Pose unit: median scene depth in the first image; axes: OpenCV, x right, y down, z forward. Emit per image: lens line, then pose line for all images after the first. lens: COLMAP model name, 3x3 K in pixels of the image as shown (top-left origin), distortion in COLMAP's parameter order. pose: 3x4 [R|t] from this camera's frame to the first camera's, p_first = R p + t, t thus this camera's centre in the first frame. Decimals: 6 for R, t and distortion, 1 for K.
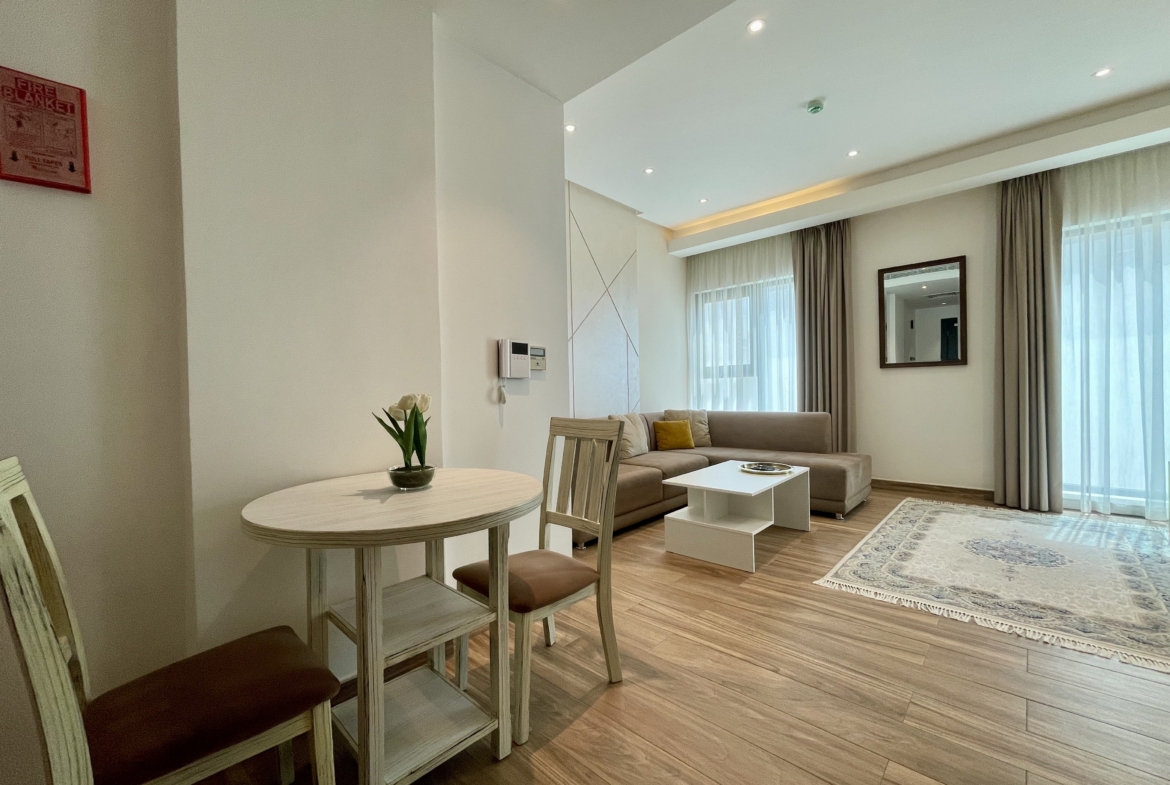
lens RADIAL K [[474.3, 0, 582.9], [0, 474.3, 393.8], [0, 0, 1]] dist [-0.002422, 0.003002]
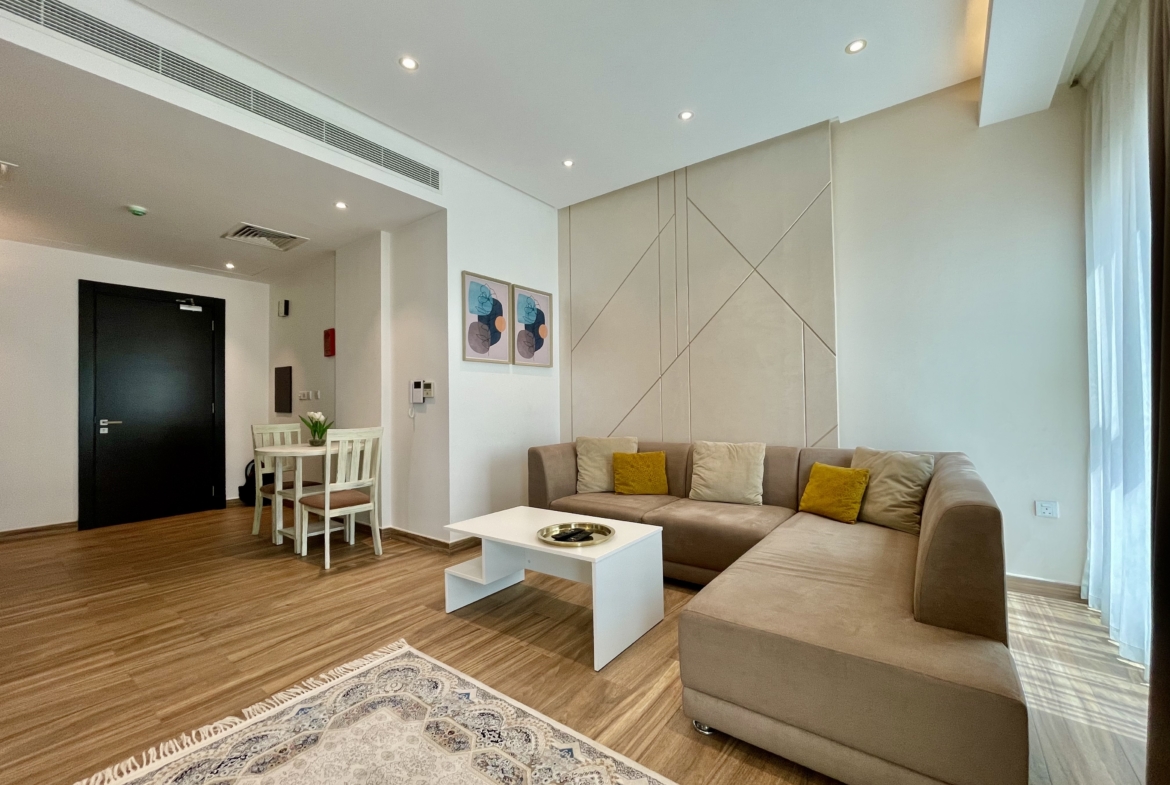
lens RADIAL K [[474.3, 0, 582.9], [0, 474.3, 393.8], [0, 0, 1]] dist [-0.002422, 0.003002]
pose [[0.103802, 0.001824, -0.994596, 1.450404], [0.001506, 0.999997, 0.001991, -0.061700], [0.994597, -0.001705, 0.103799, 1.289305]]
